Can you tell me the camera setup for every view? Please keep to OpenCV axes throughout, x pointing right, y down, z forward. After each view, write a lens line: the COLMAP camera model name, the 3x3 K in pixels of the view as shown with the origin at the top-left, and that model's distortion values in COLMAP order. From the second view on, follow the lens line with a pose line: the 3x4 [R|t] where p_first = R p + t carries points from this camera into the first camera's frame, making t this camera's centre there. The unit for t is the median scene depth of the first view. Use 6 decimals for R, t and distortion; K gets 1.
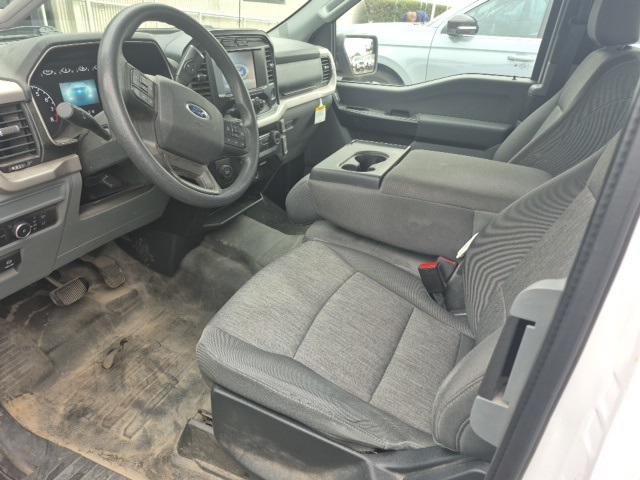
lens RADIAL K [[422.3, 0, 320.0], [0, 422.3, 240.0], [0, 0, 1]] dist [-0.000851, -0.001225]
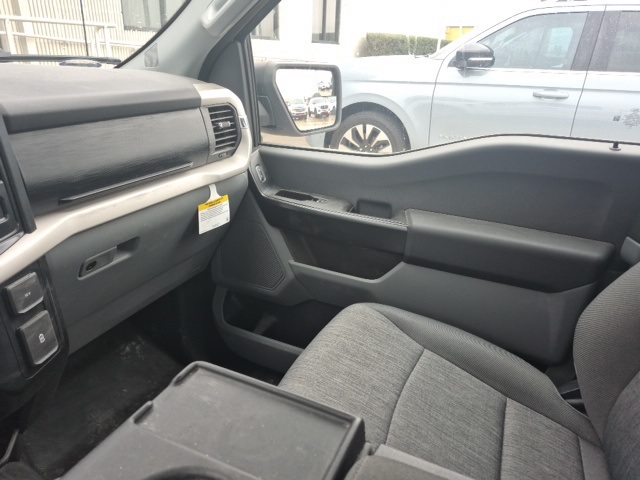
lens RADIAL K [[428.3, 0, 306.0], [0, 428.3, 240.5], [0, 0, 1]] dist [-0.001444, -0.000838]
pose [[0.998885, 0.003782, -0.047048, 0.126220], [-0.007480, 0.996872, -0.078683, -0.209158], [0.046603, 0.078948, 0.995789, 0.457098]]
